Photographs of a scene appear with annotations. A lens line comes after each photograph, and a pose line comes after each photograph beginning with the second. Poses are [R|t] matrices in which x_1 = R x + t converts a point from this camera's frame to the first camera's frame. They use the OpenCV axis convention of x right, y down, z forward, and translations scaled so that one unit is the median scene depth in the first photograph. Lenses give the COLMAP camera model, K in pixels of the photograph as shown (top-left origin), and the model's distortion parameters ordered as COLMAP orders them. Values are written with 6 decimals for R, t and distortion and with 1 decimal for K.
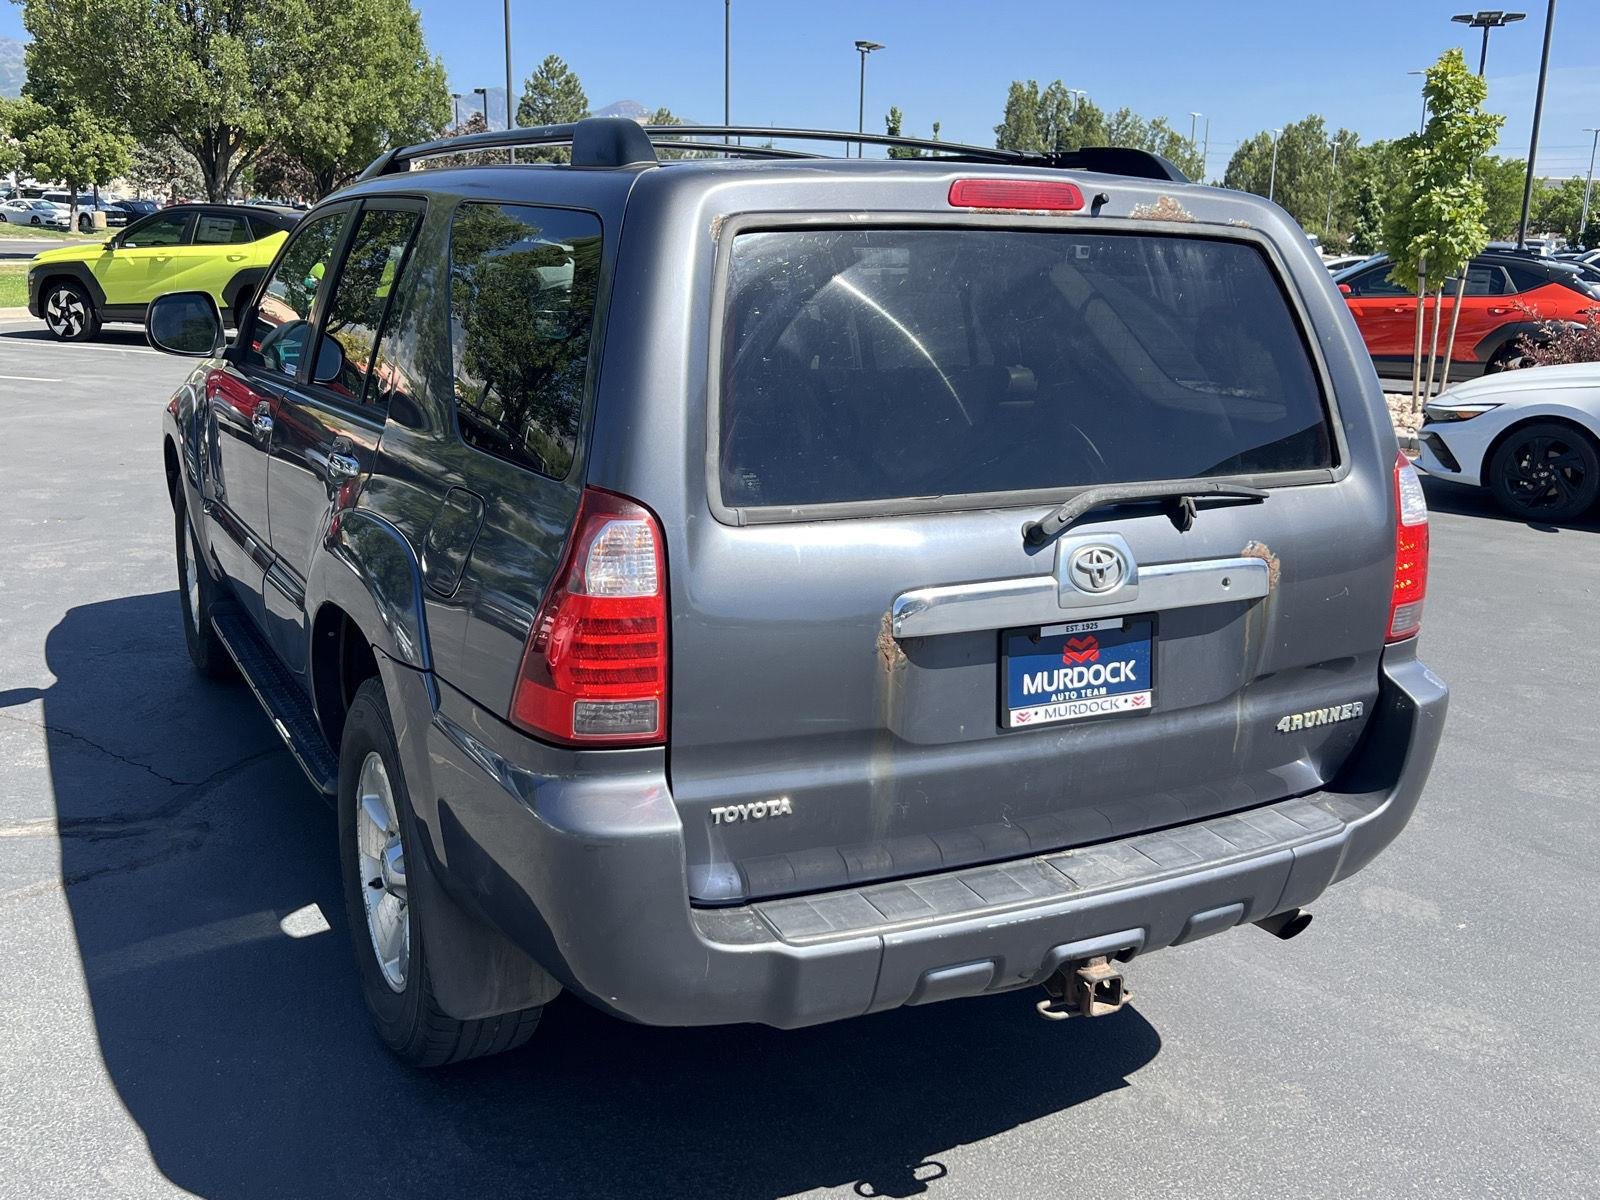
lens RADIAL K [[1585.3, 0, 800.0], [0, 1585.3, 600.0], [0, 0, 1]] dist [0.063620, -0.120040]
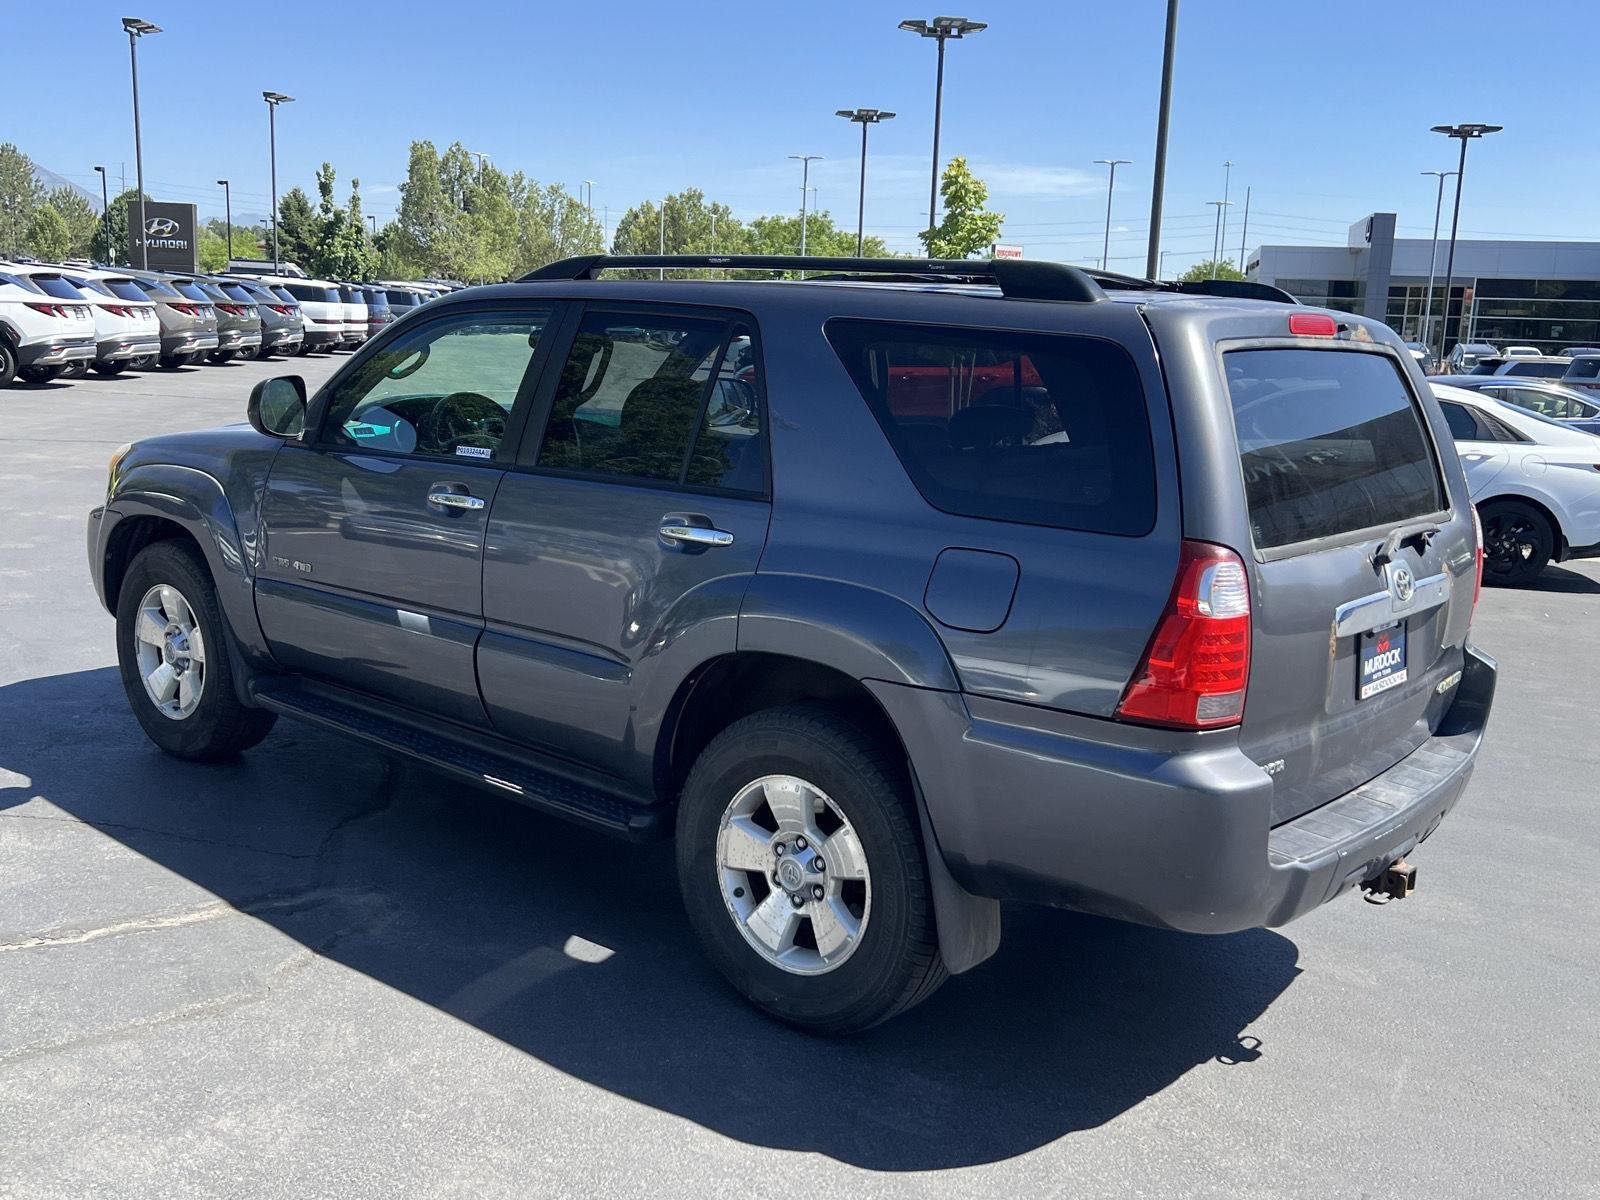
lens RADIAL K [[1585.3, 0, 800.0], [0, 1585.3, 600.0], [0, 0, 1]] dist [0.063620, -0.120040]
pose [[0.920831, -0.053325, 0.386300, -0.841245], [0.066084, 0.997617, -0.019814, -0.012877], [-0.384323, 0.043774, 0.922160, -0.119814]]
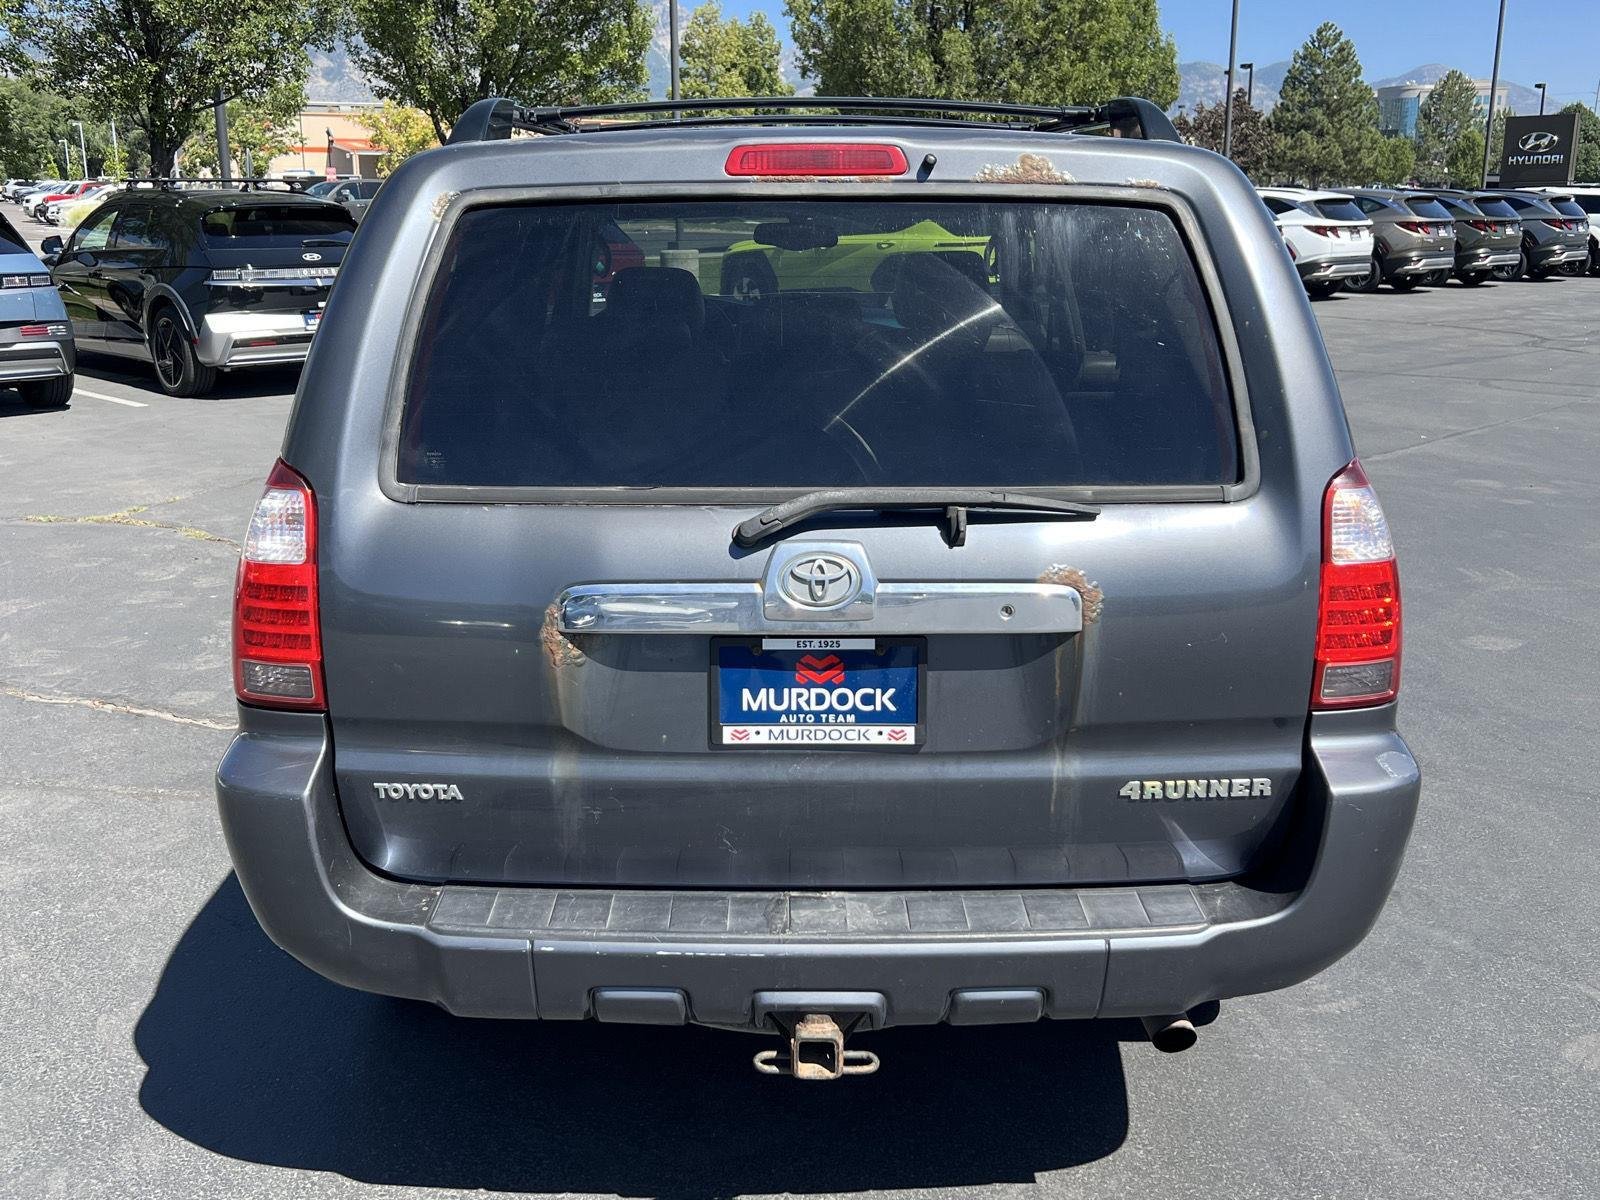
lens RADIAL K [[1567.9, 0, 800.0], [0, 1567.9, 600.0], [0, 0, 1]] dist [0.128170, -0.195341]
pose [[0.885276, 0.091549, -0.455967, 0.556514], [-0.086221, 0.995745, 0.032524, -0.034719], [0.457004, 0.010521, 0.889402, 0.203629]]
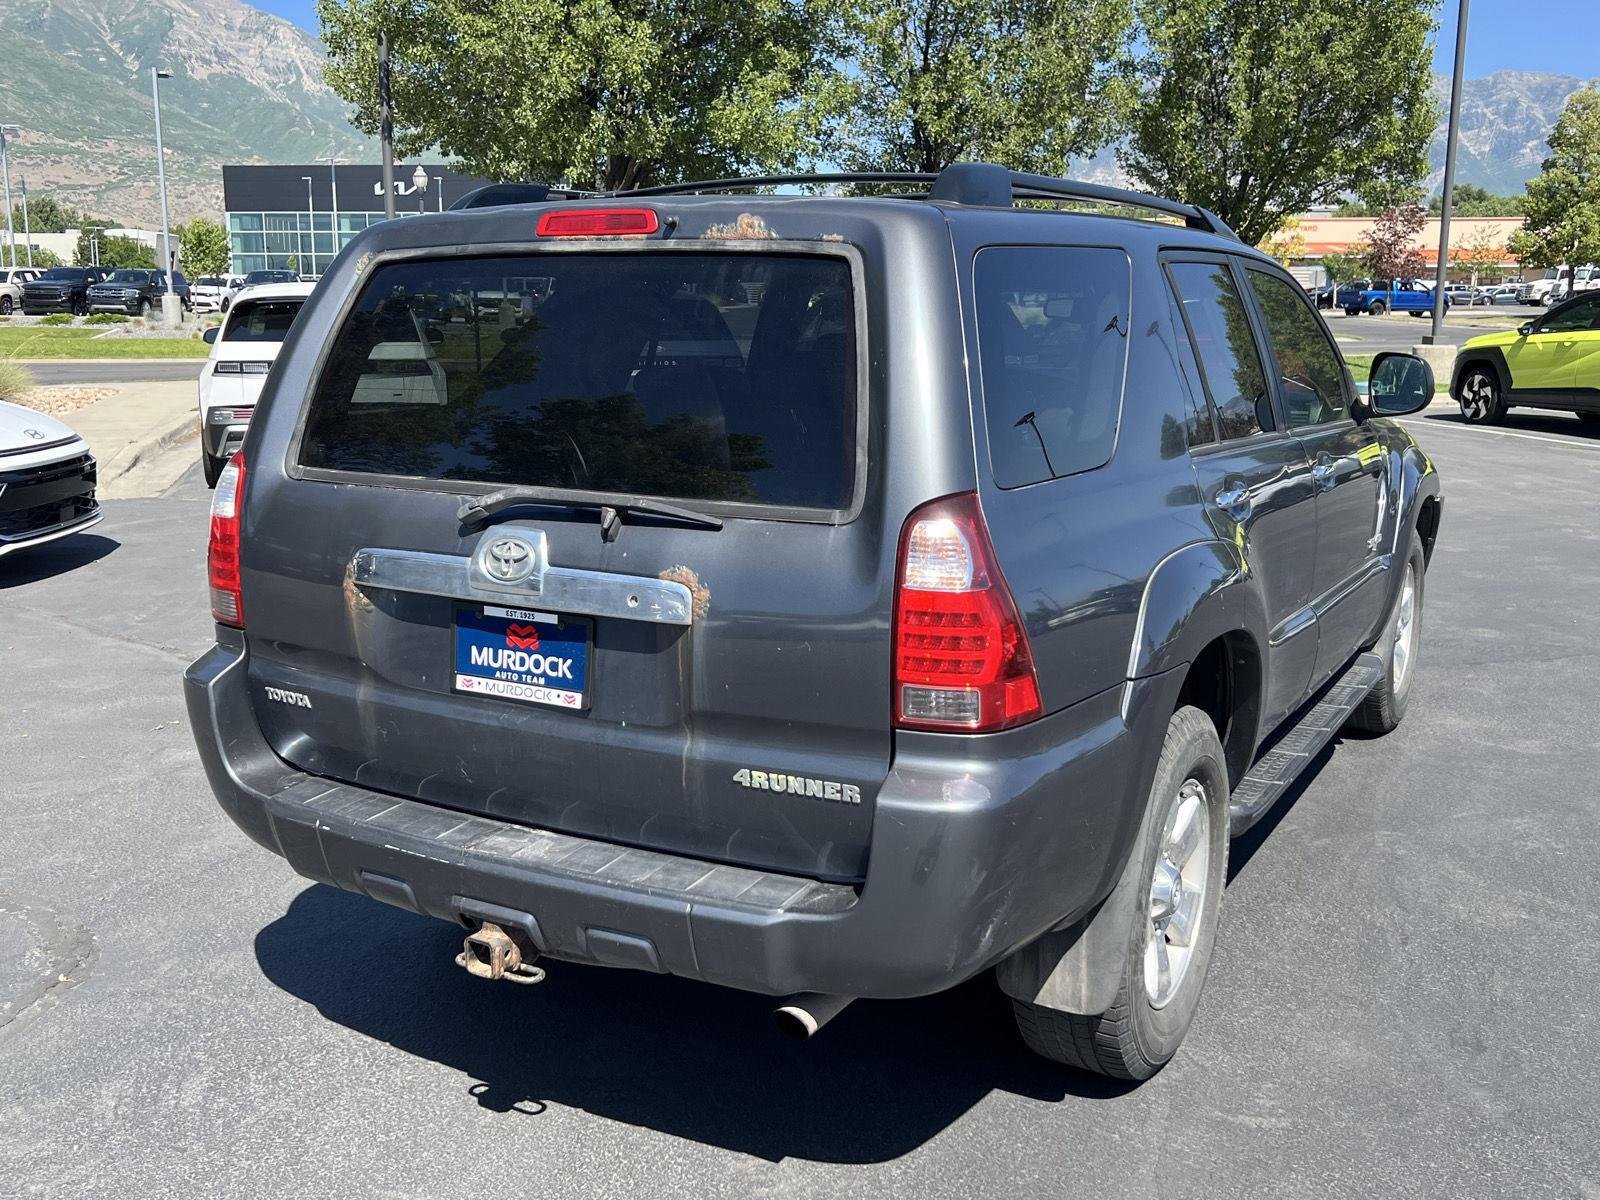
lens RADIAL K [[1556.4, 0, 766.1], [0, 1556.4, 589.8], [0, 0, 1]] dist [0.054375, -0.026181]
pose [[0.531709, 0.132296, -0.836530, 1.123527], [-0.184909, 0.982029, 0.037776, -0.068811], [0.826495, 0.134597, 0.546617, 0.544446]]
